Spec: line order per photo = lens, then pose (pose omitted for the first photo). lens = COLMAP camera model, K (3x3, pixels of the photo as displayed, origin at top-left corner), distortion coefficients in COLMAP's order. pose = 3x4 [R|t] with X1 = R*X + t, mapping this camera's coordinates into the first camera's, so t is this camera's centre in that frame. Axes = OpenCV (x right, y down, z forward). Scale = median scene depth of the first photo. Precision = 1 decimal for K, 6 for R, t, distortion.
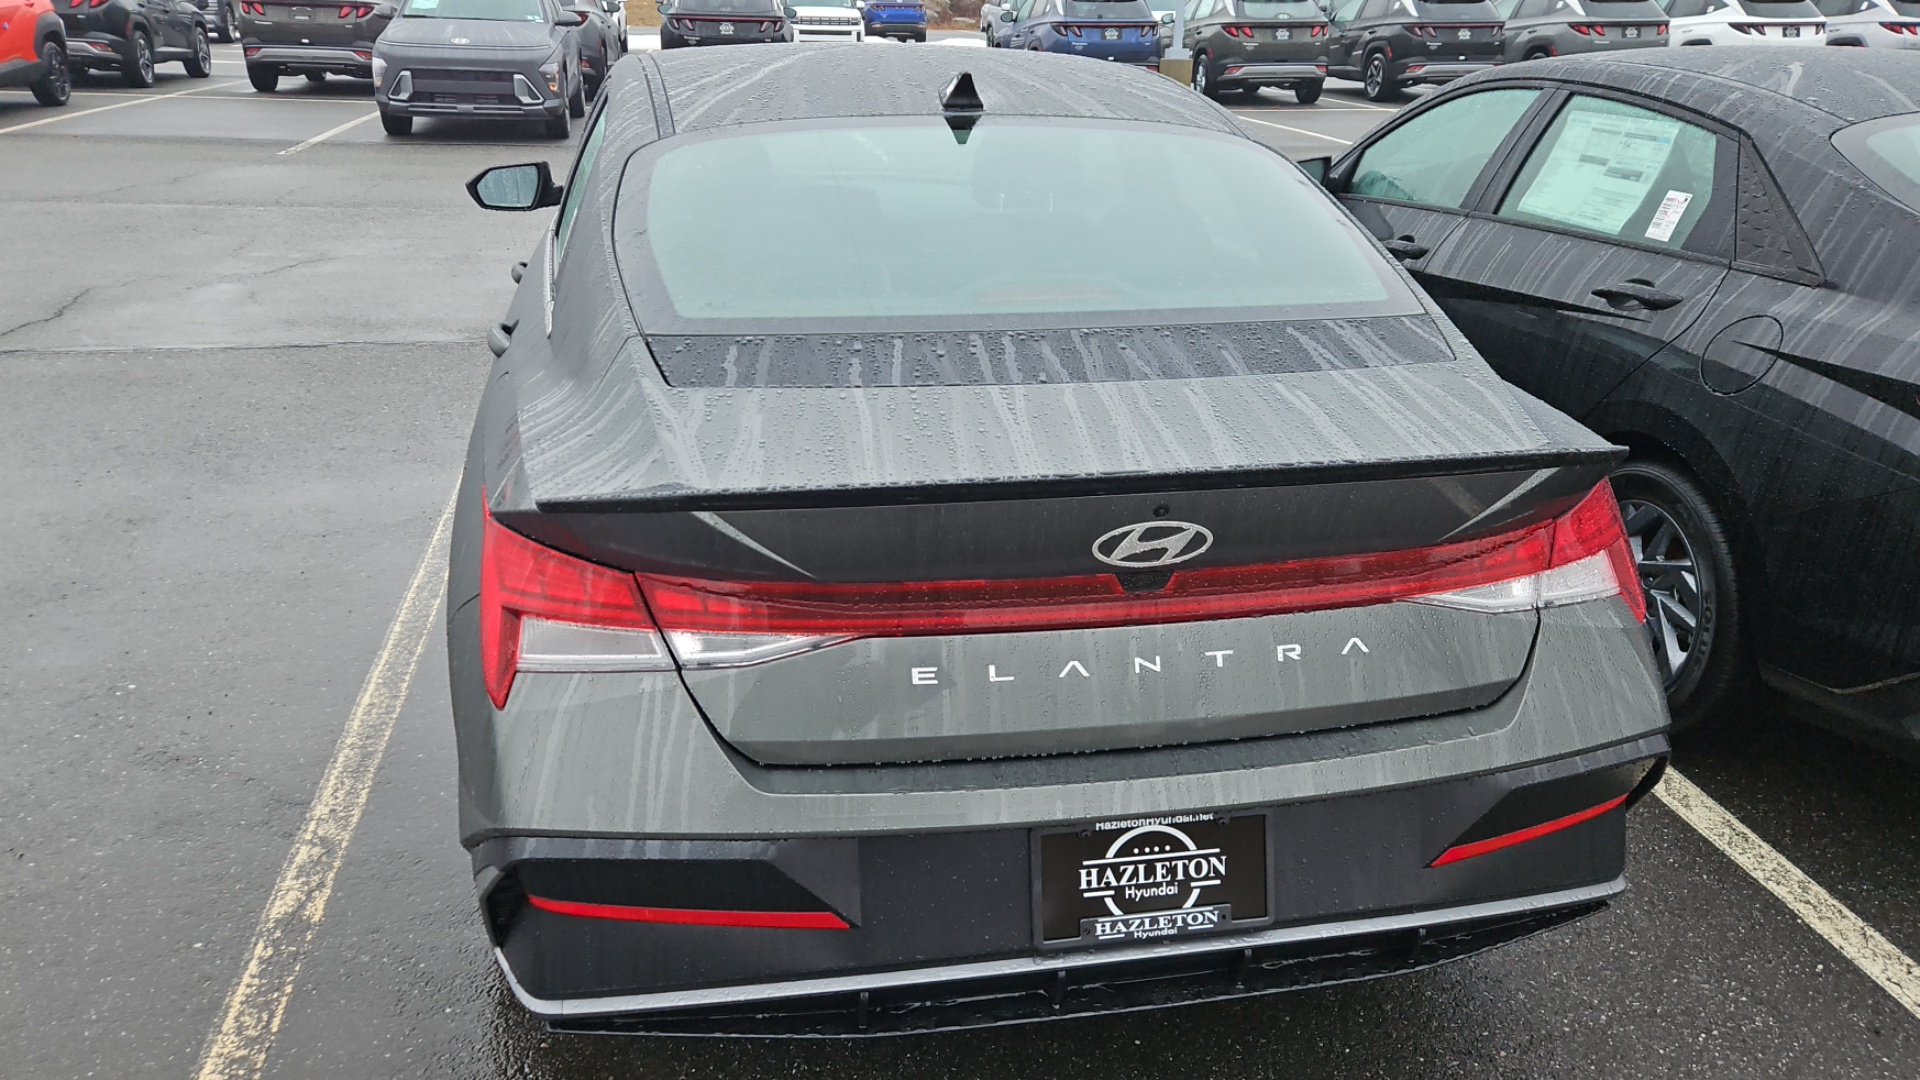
lens RADIAL K [[1367.2, 0, 959.5], [0, 1367.2, 544.4], [0, 0, 1]] dist [0.059191, -0.037272]
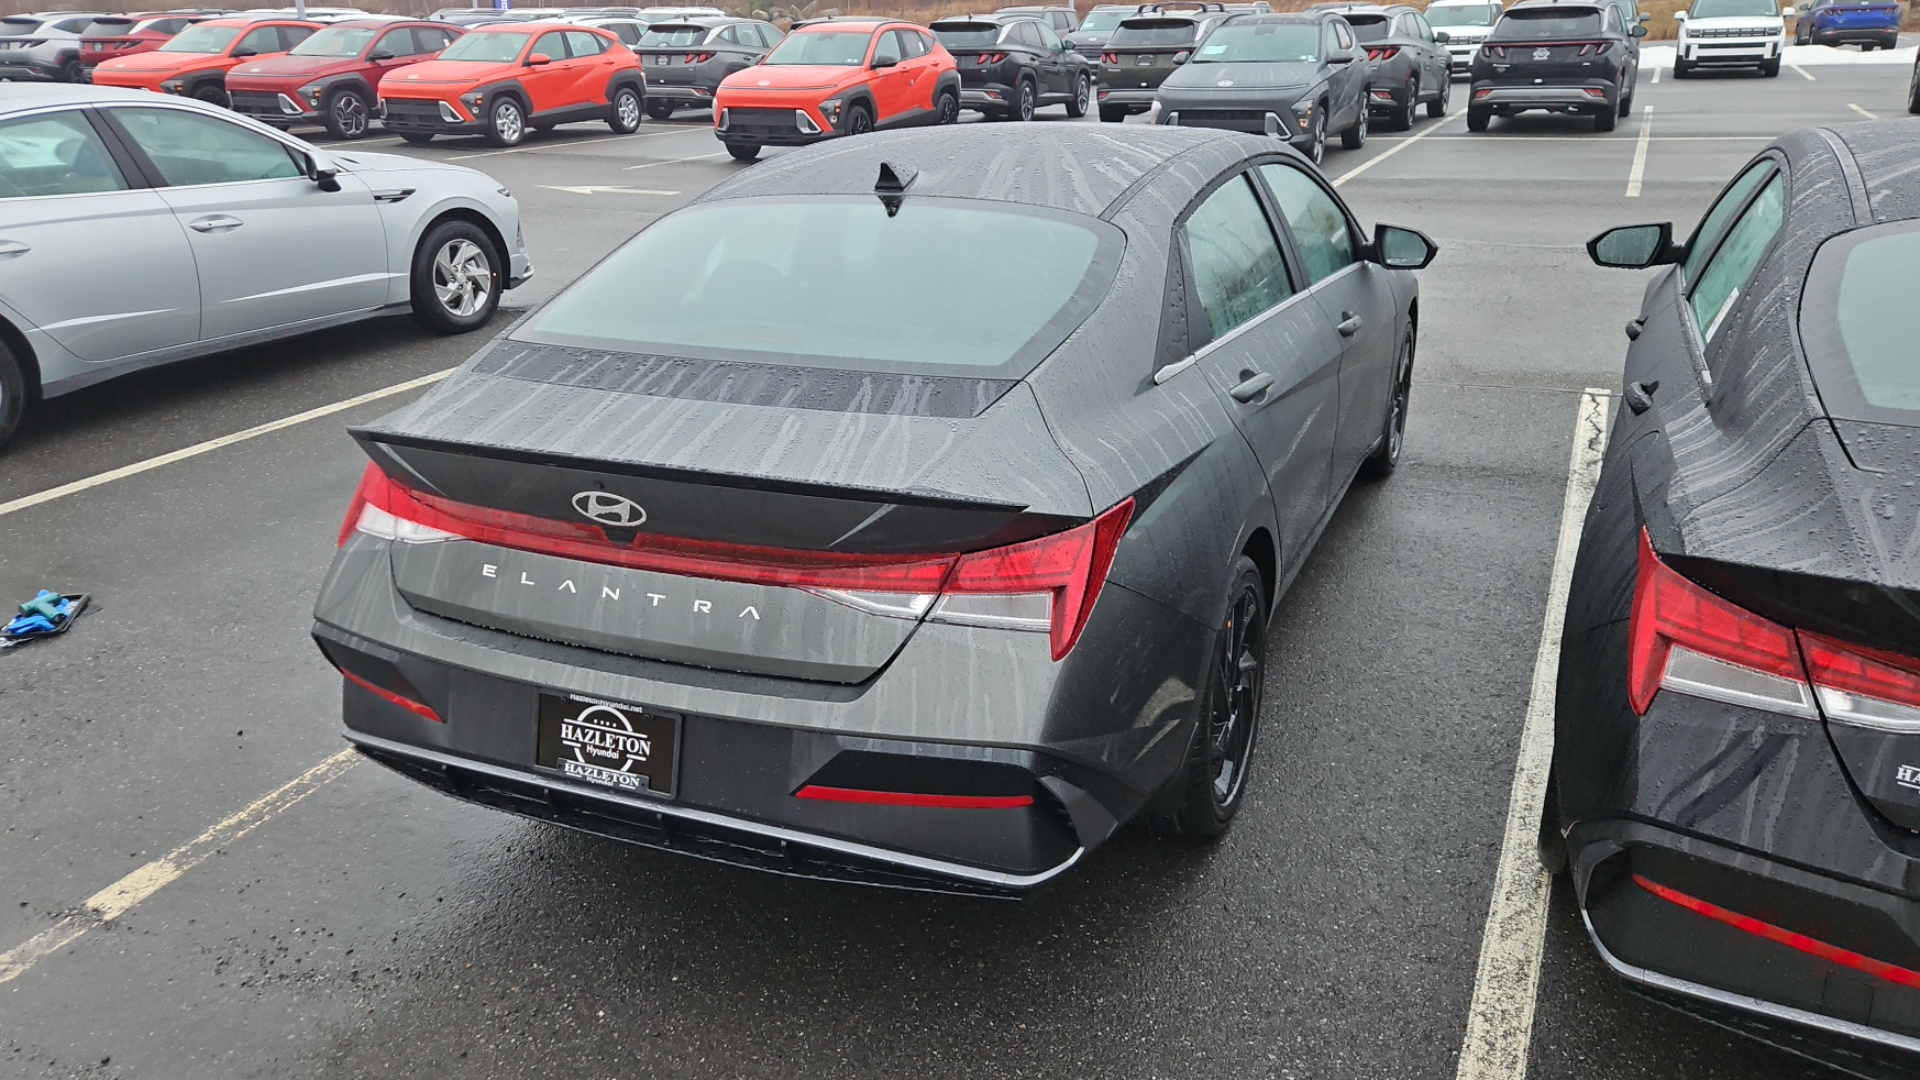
lens RADIAL K [[1367.2, 0, 958.3], [0, 1367.2, 542.1], [0, 0, 1]] dist [0.059191, -0.037272]
pose [[0.819952, 0.160882, -0.549359, 1.189794], [-0.170441, 0.984781, 0.034002, -0.074327], [0.546469, 0.065753, 0.834894, -0.006250]]
